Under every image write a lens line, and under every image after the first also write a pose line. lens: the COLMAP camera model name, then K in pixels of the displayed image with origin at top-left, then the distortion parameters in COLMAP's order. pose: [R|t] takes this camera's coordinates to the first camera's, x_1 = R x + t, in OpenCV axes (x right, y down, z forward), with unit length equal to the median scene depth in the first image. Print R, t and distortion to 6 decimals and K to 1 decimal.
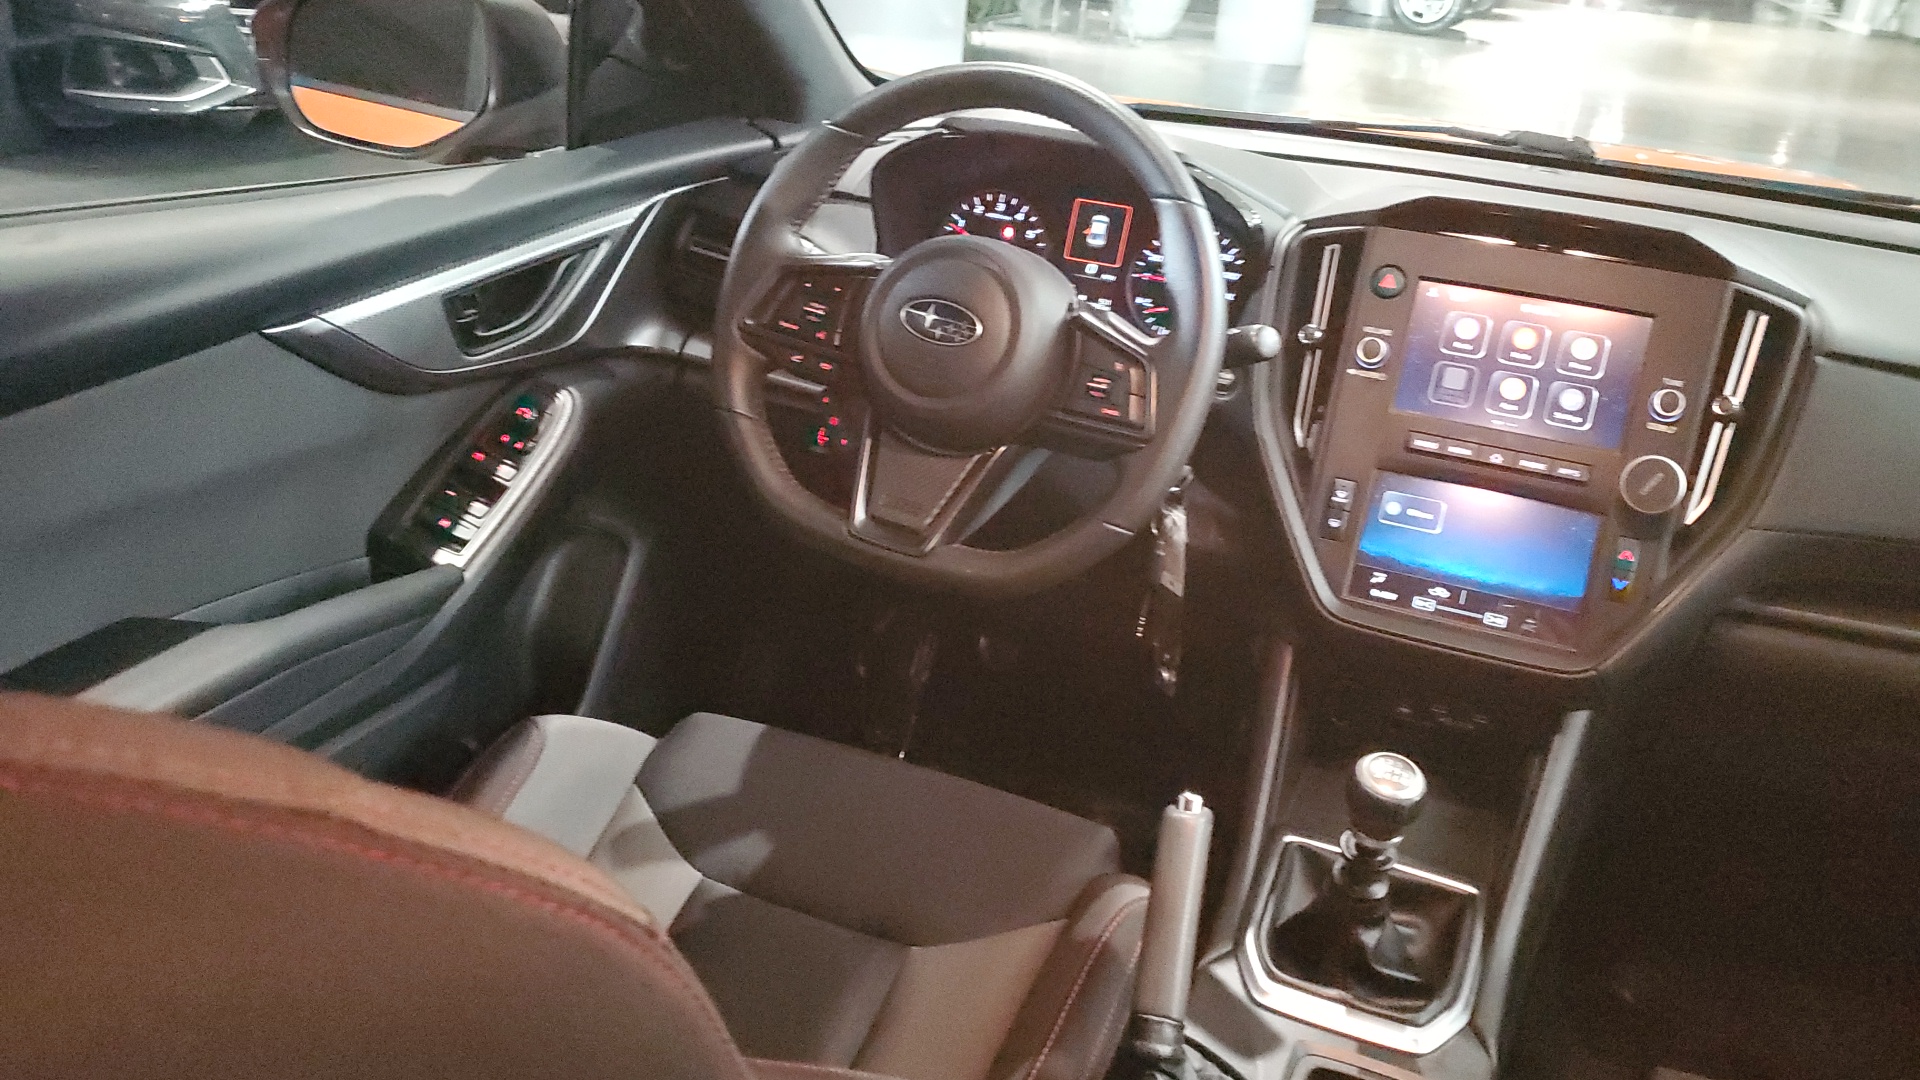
lens RADIAL K [[1524.8, 0, 963.0], [0, 1524.8, 531.7], [0, 0, 1]] dist [0.091066, -0.225198]
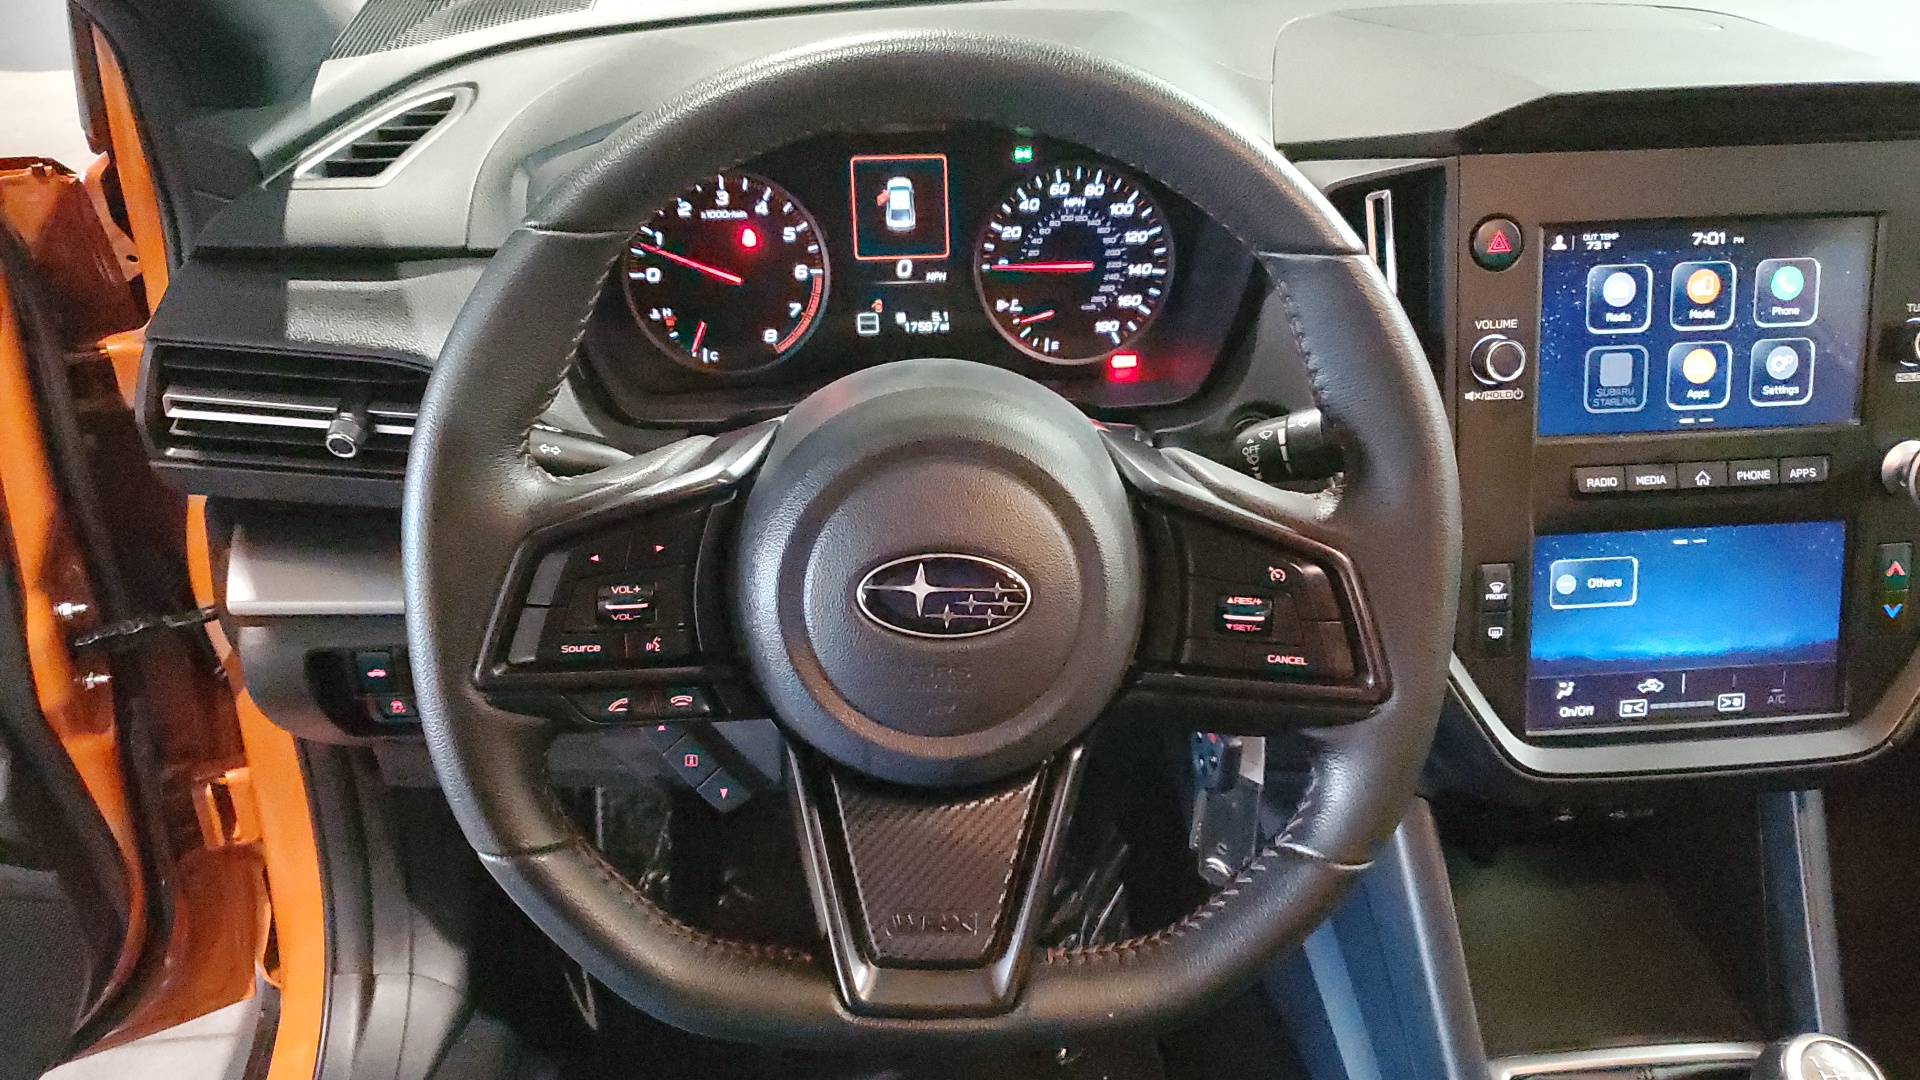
lens RADIAL K [[1477.7, 0, 971.6], [0, 1477.7, 542.2], [0, 0, 1]] dist [0.093408, -0.198096]
pose [[0.889614, -0.315925, 0.329815, -0.149549], [0.245535, 0.939746, 0.237885, -0.248091], [-0.385096, -0.130645, 0.913583, 0.526955]]
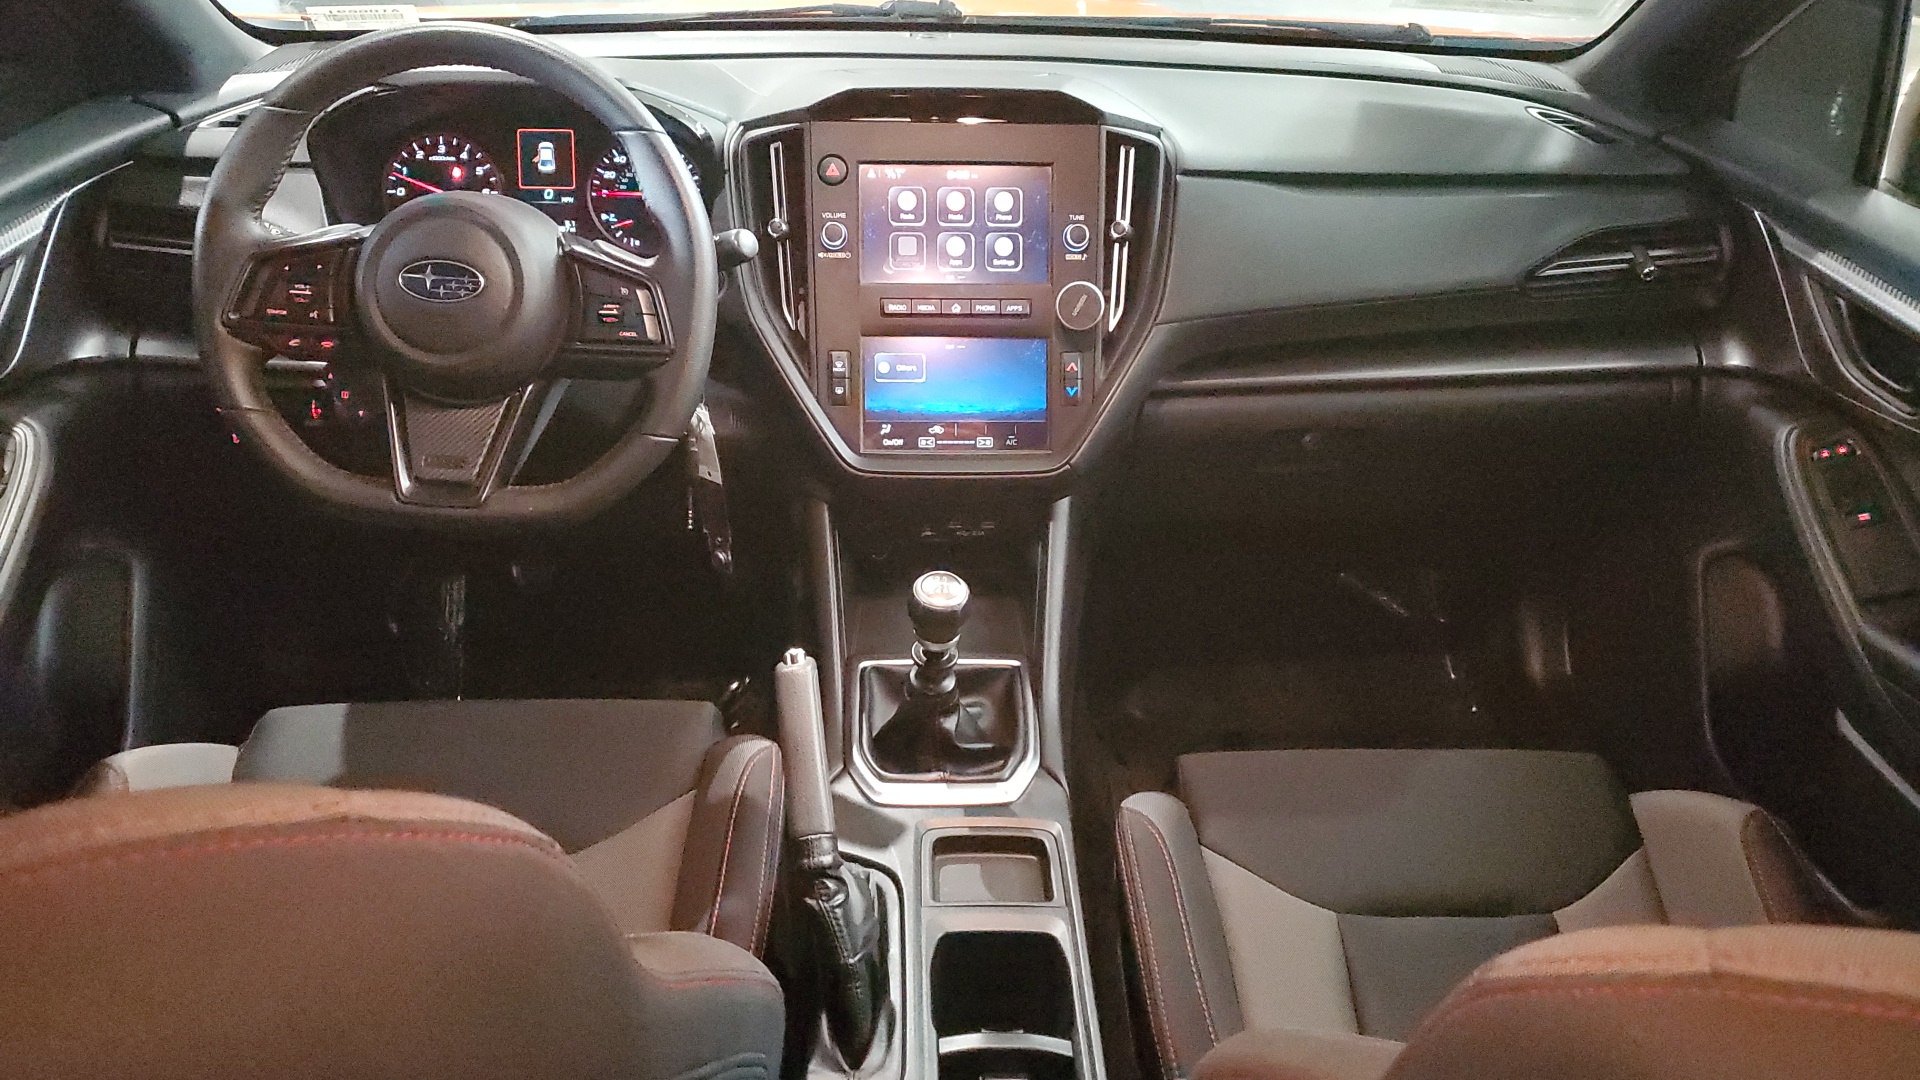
lens RADIAL K [[1477.7, 0, 971.6], [0, 1477.7, 542.2], [0, 0, 1]] dist [0.093408, -0.198096]
pose [[0.910954, -0.247511, 0.330000, -0.061278], [0.215125, 0.967636, 0.131913, -0.020936], [-0.351970, -0.049175, 0.934719, -0.075091]]
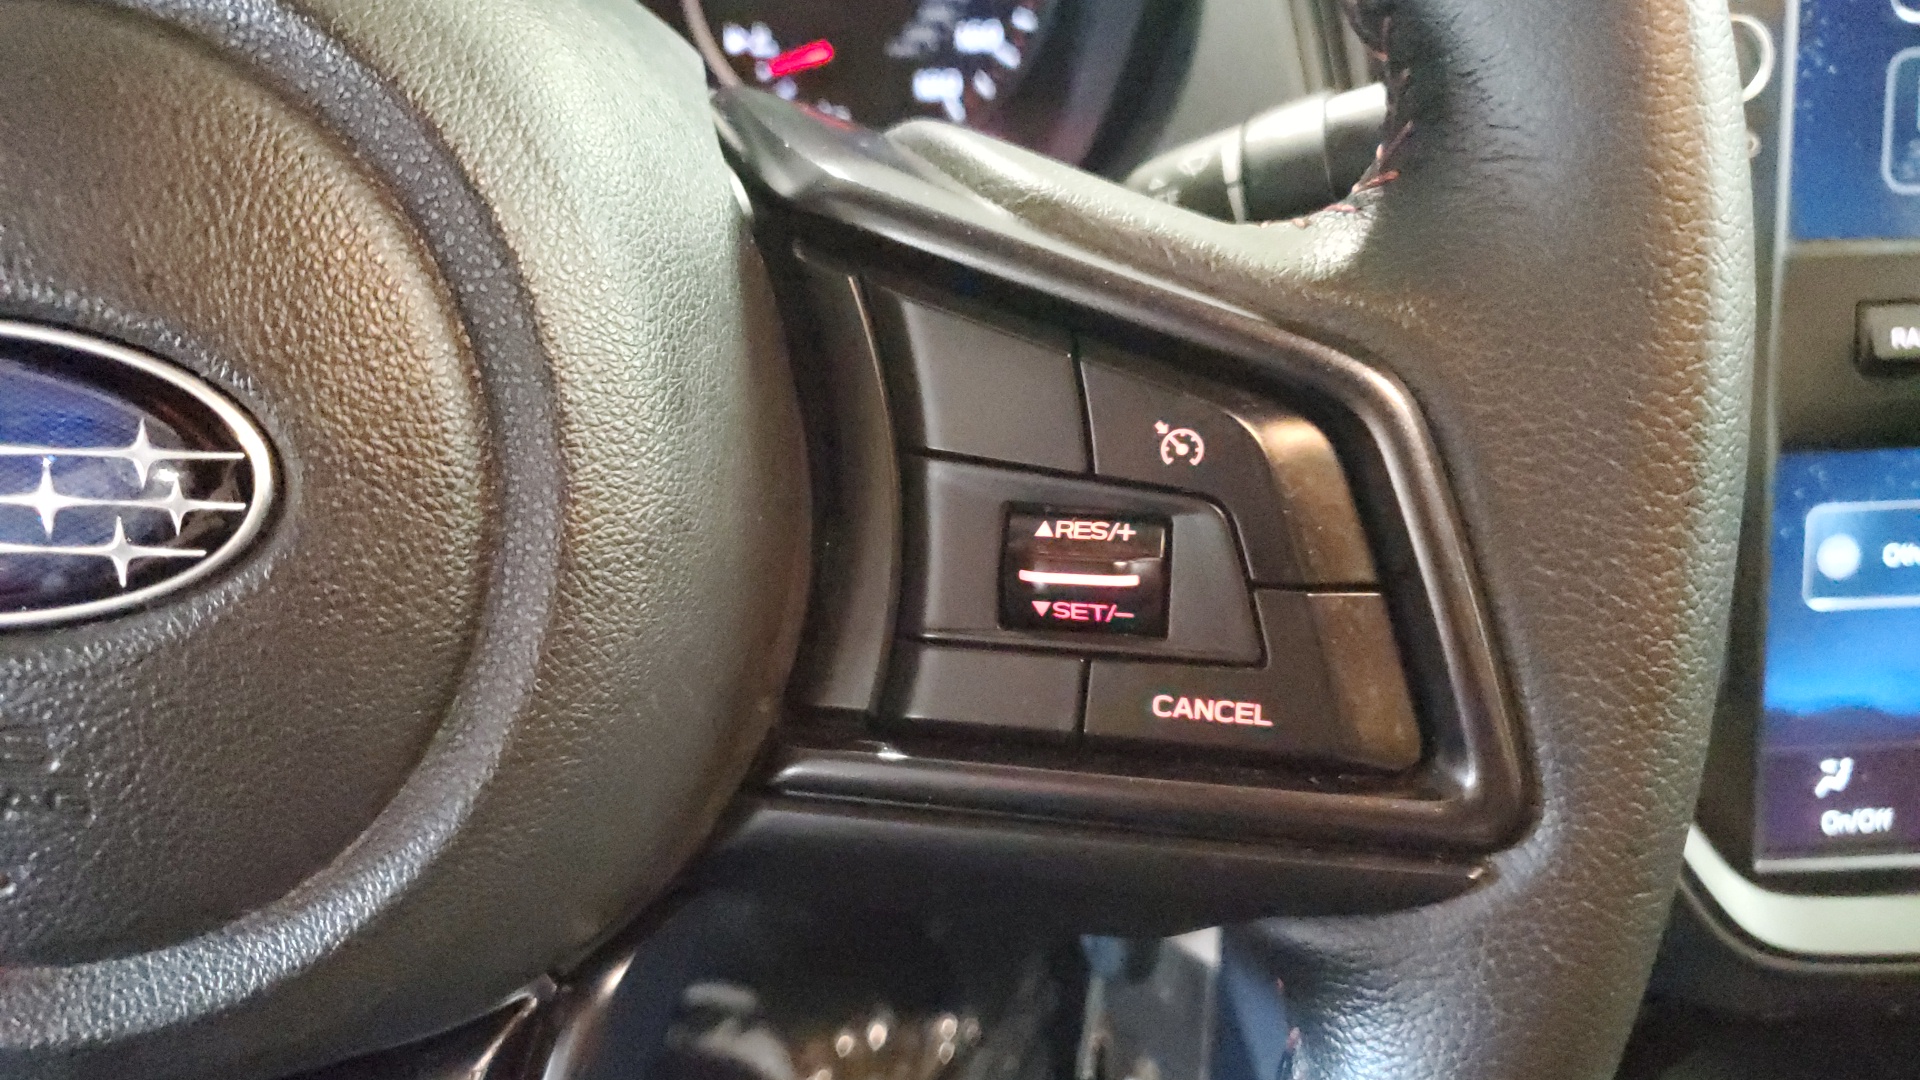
lens RADIAL K [[1641.0, 0, 960.0], [0, 1641.0, 540.0], [0, 0, 1]] dist [0.011299, 0.006608]
pose [[0.891818, -0.302088, 0.336755, 0.008645], [0.239407, 0.946753, 0.215276, -0.135344], [-0.383856, -0.111366, 0.916653, 0.771148]]
